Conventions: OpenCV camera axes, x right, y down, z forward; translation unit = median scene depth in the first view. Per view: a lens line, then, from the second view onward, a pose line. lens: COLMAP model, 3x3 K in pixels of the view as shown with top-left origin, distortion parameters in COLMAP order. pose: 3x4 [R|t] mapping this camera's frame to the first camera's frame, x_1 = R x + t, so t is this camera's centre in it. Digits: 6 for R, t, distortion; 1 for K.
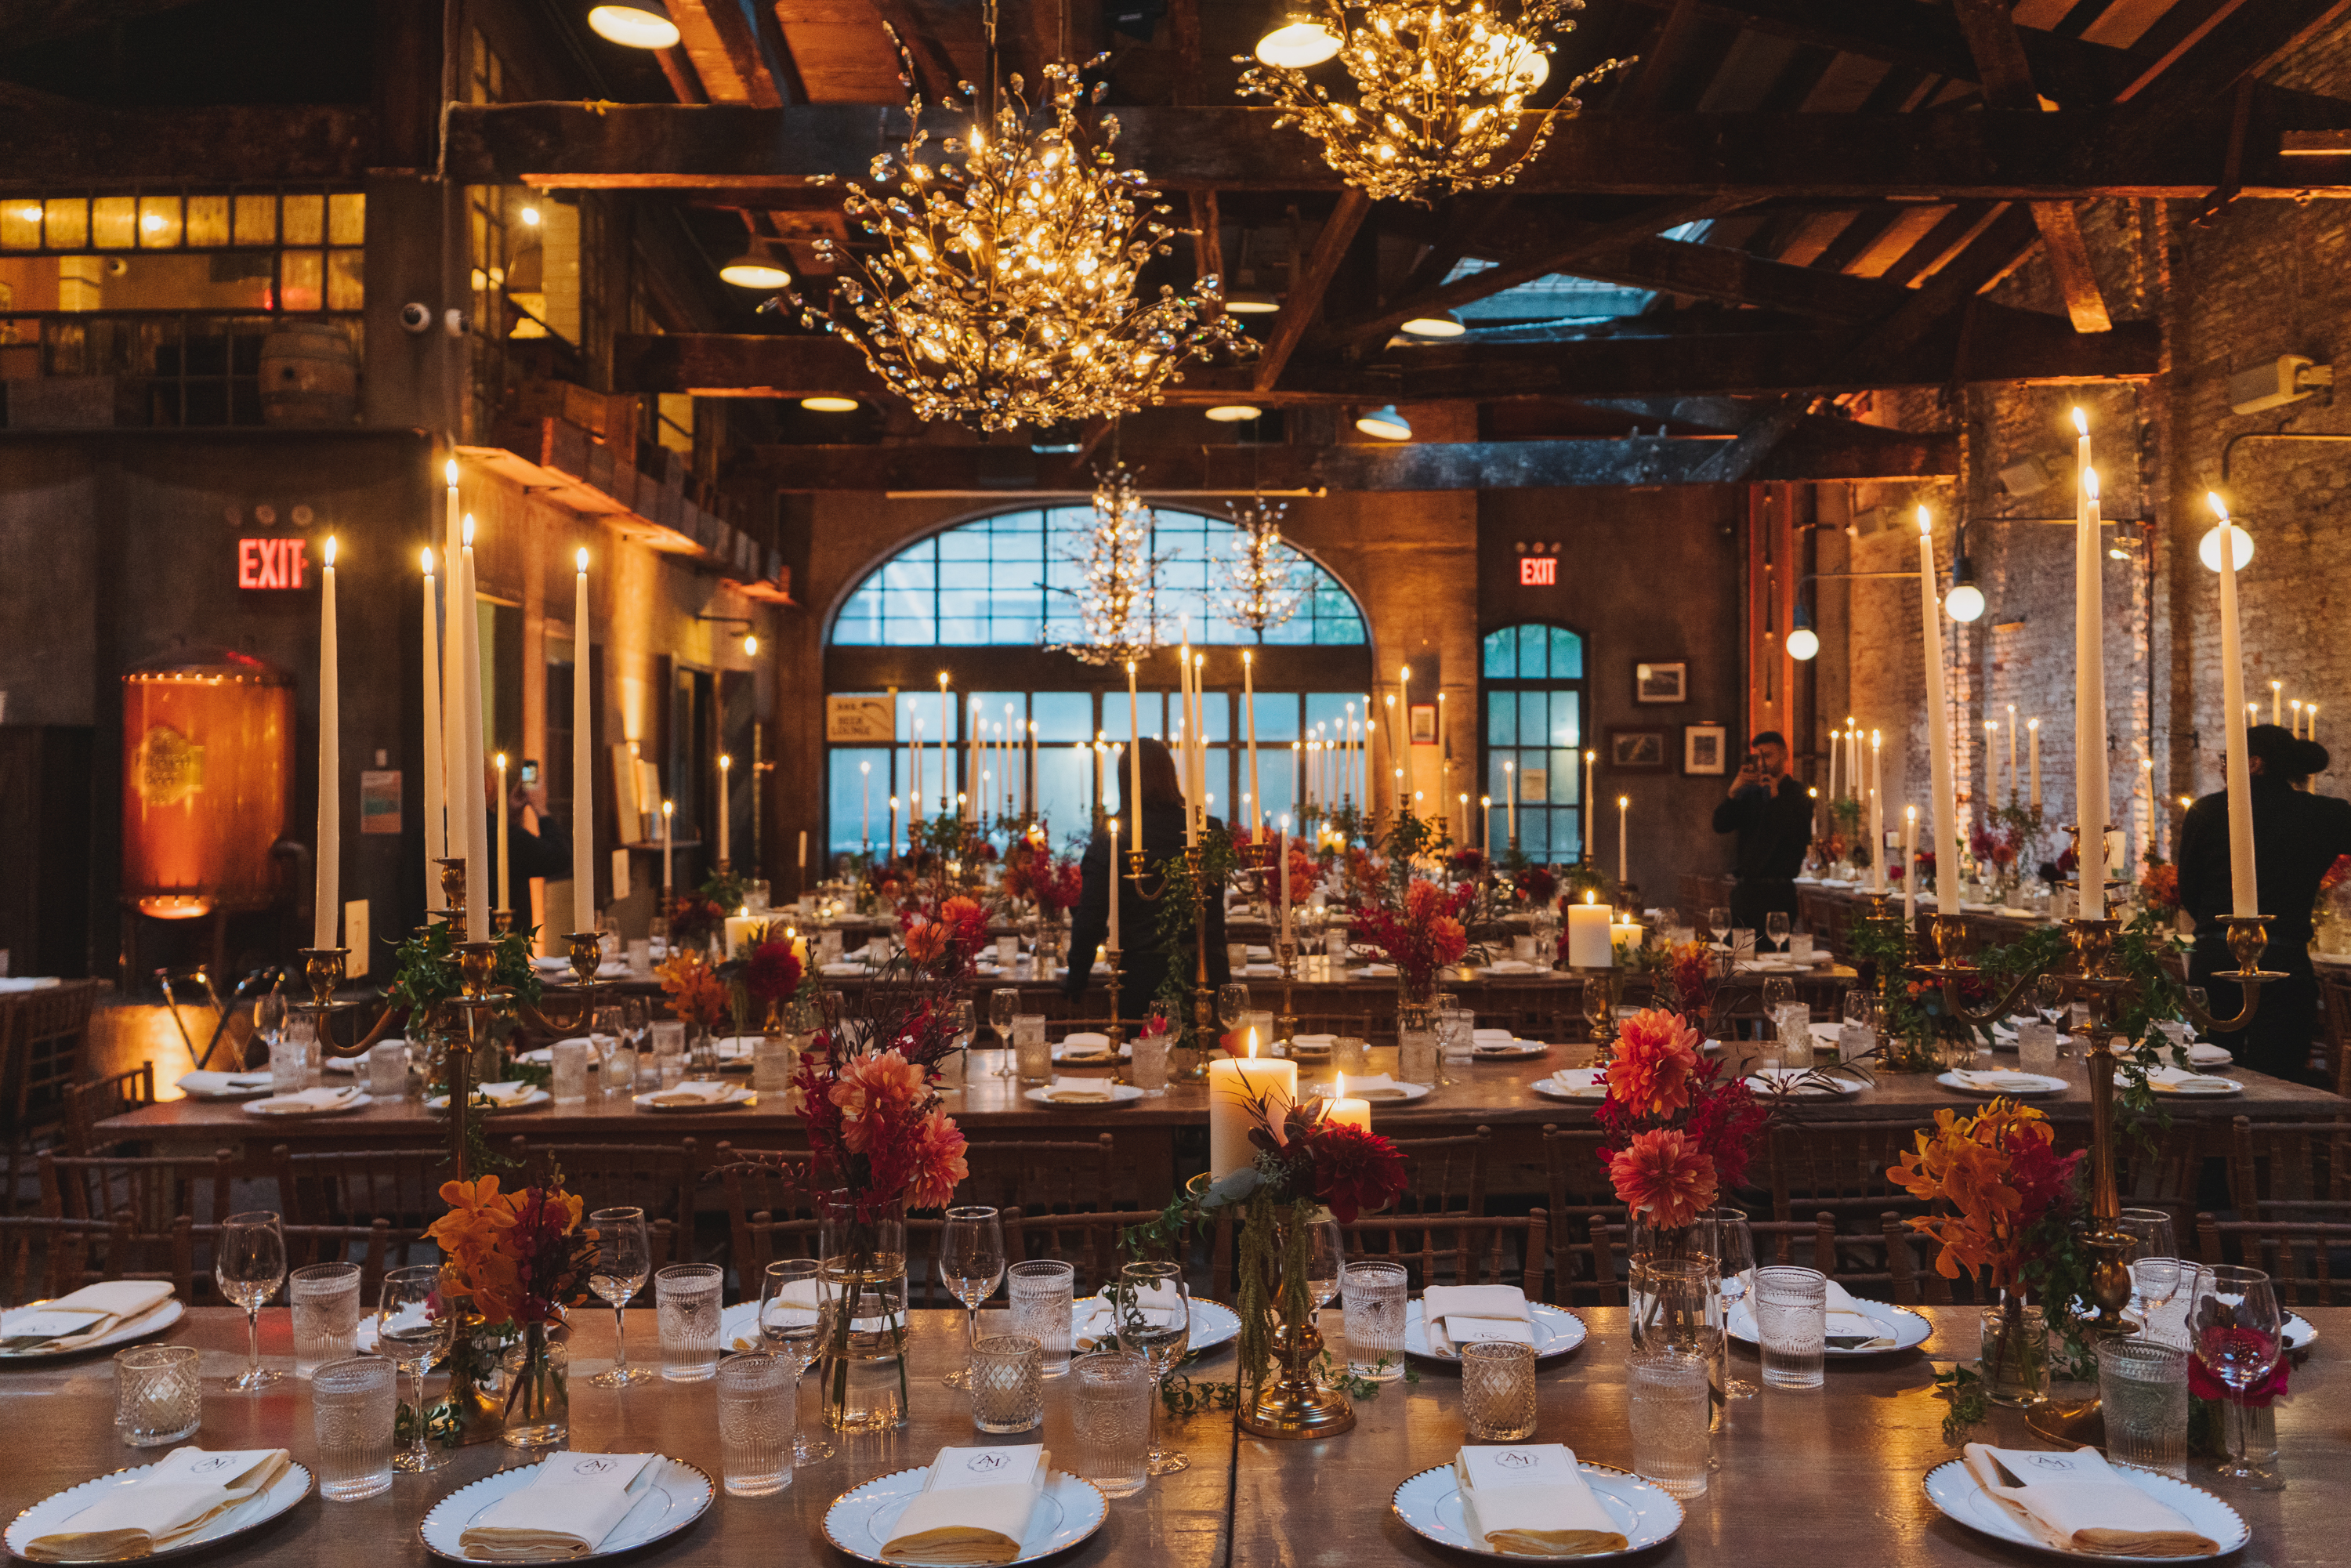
lens RADIAL K [[1893.6, 0, 1175.5], [0, 1893.6, 784.0], [0, 0, 1]] dist [-0.034096, 0.012025]
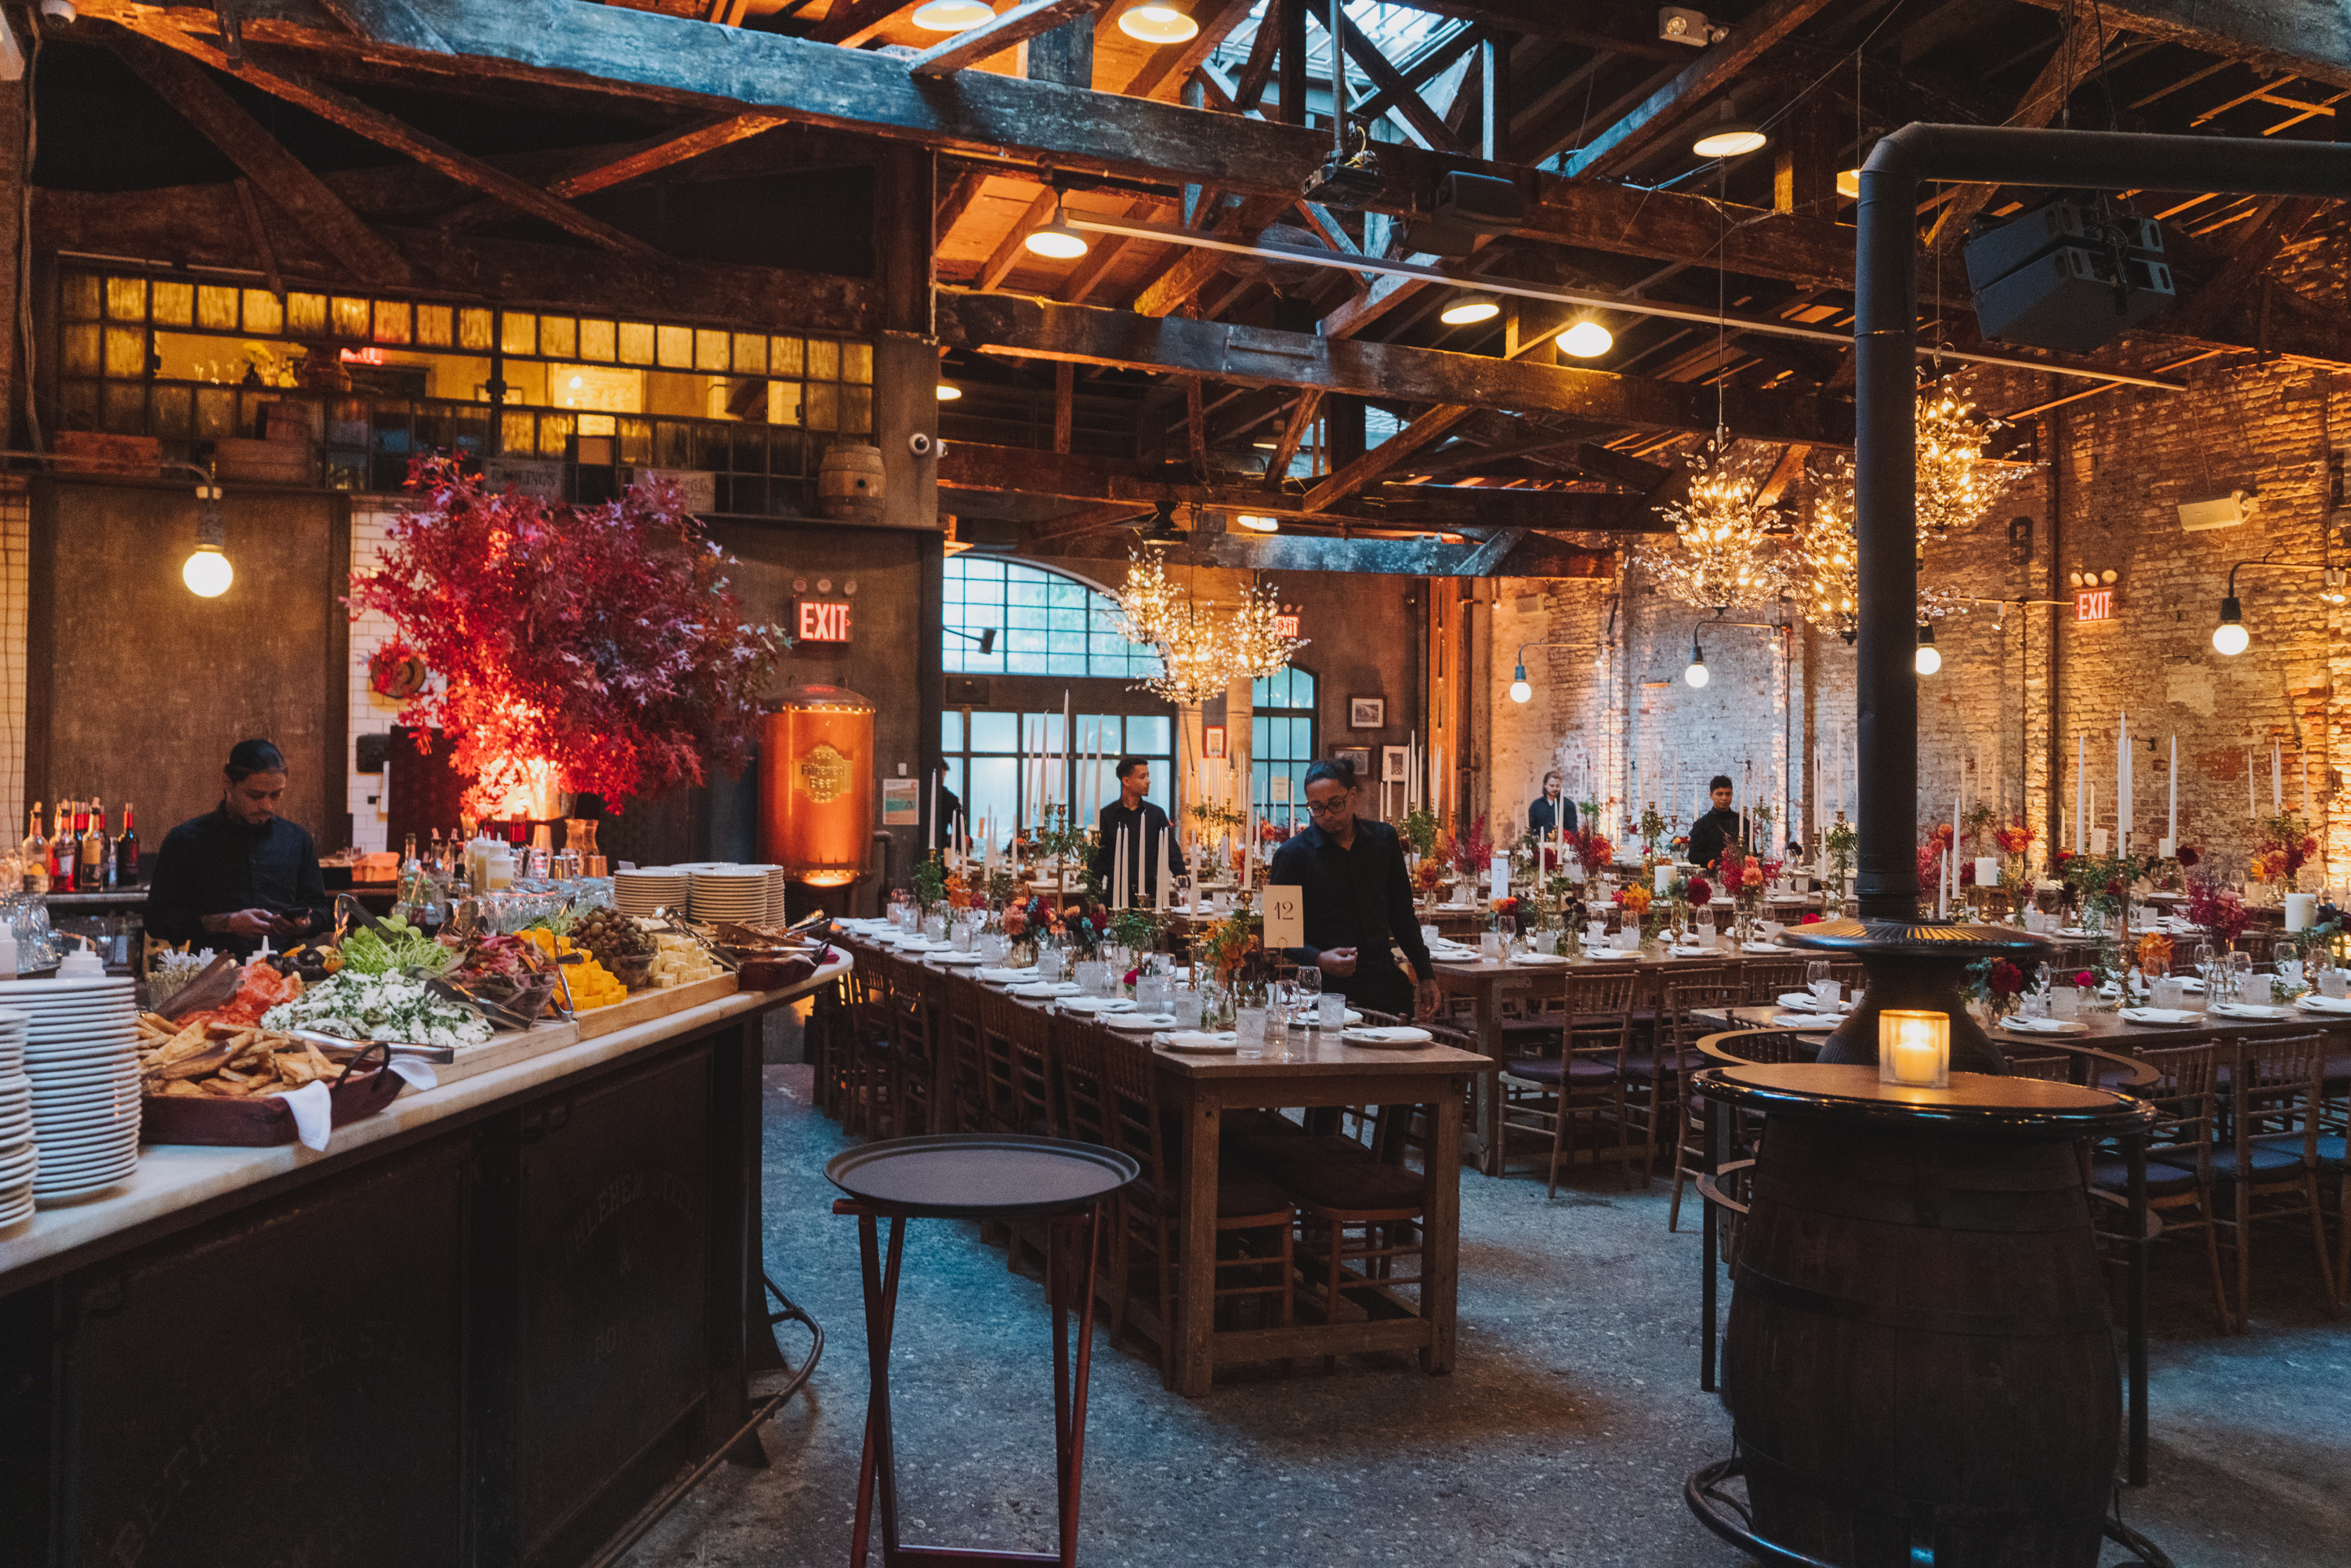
lens RADIAL K [[1893.6, 0, 1175.5], [0, 1893.6, 784.0], [0, 0, 1]] dist [-0.034096, 0.012025]
pose [[0.912474, 0.005871, 0.409094, -0.517995], [-0.006161, 0.999981, -0.000608, -0.002021], [-0.409089, -0.001966, 0.912492, -0.209645]]
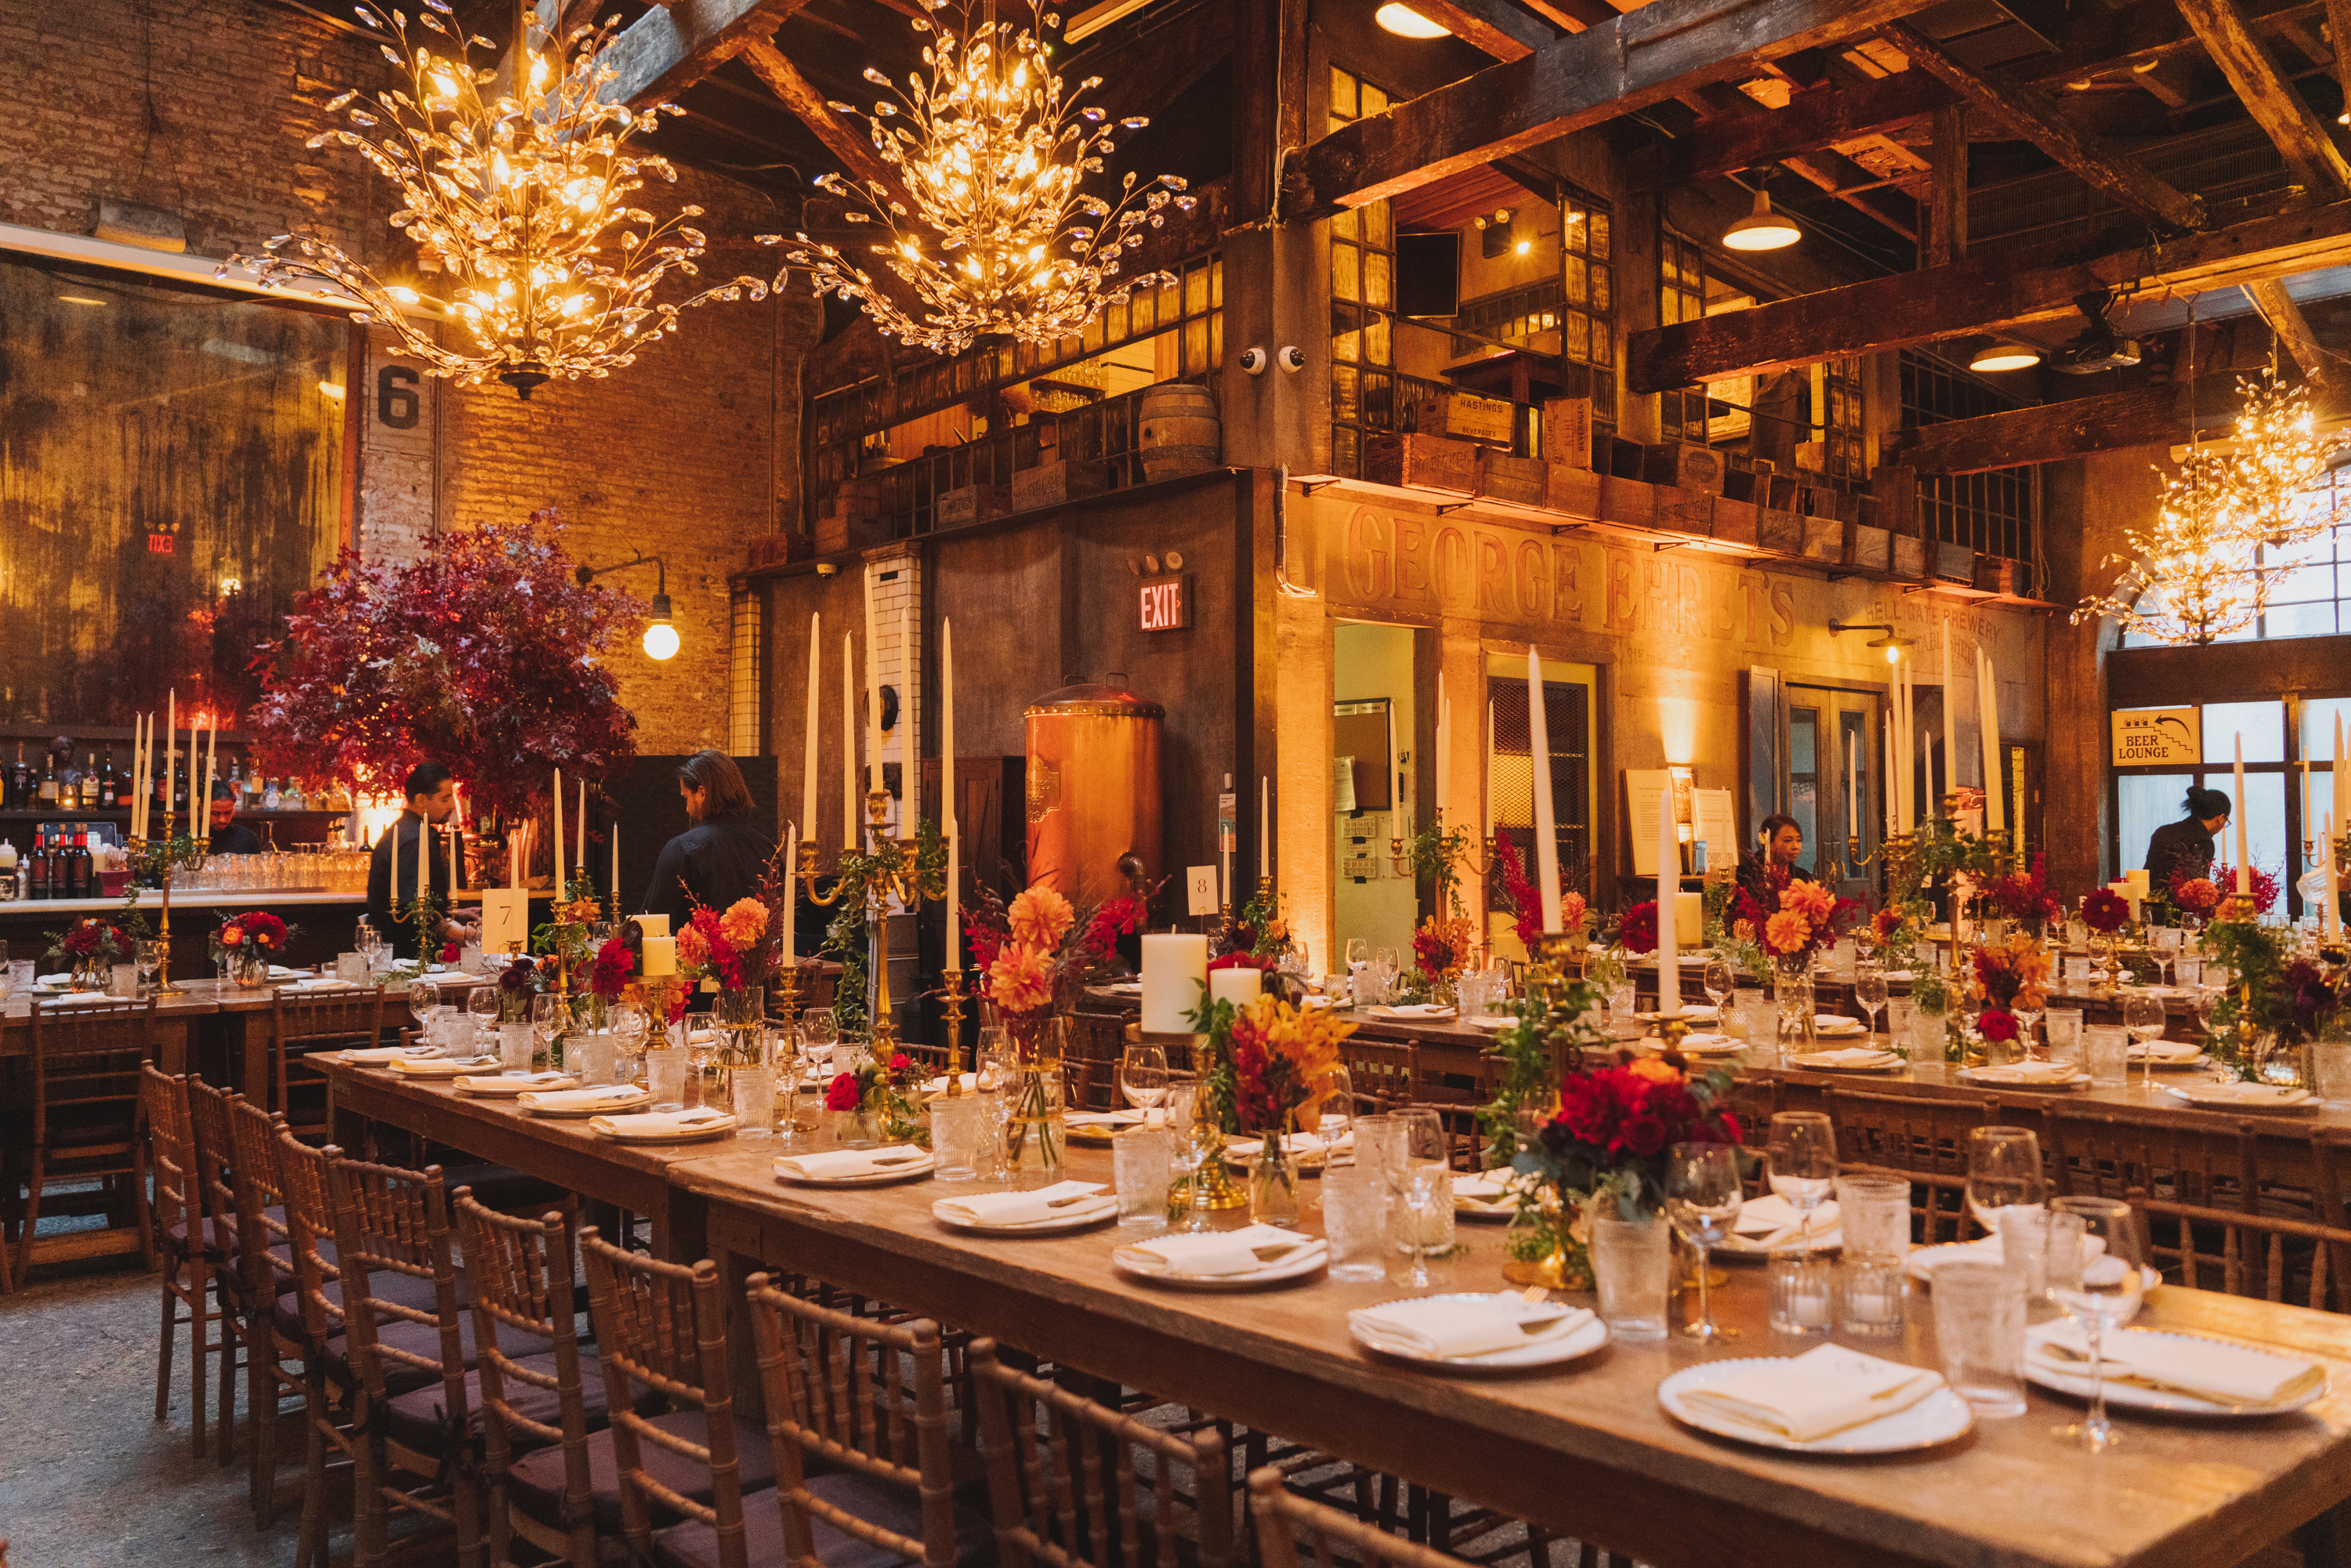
lens RADIAL K [[1893.6, 0, 1175.5], [0, 1893.6, 784.0], [0, 0, 1]] dist [-0.034096, 0.012025]
pose [[0.617452, -0.019464, -0.786368, 0.258143], [-0.003554, 0.999615, -0.027533, 0.011525], [0.786601, 0.019795, 0.617145, 0.208005]]
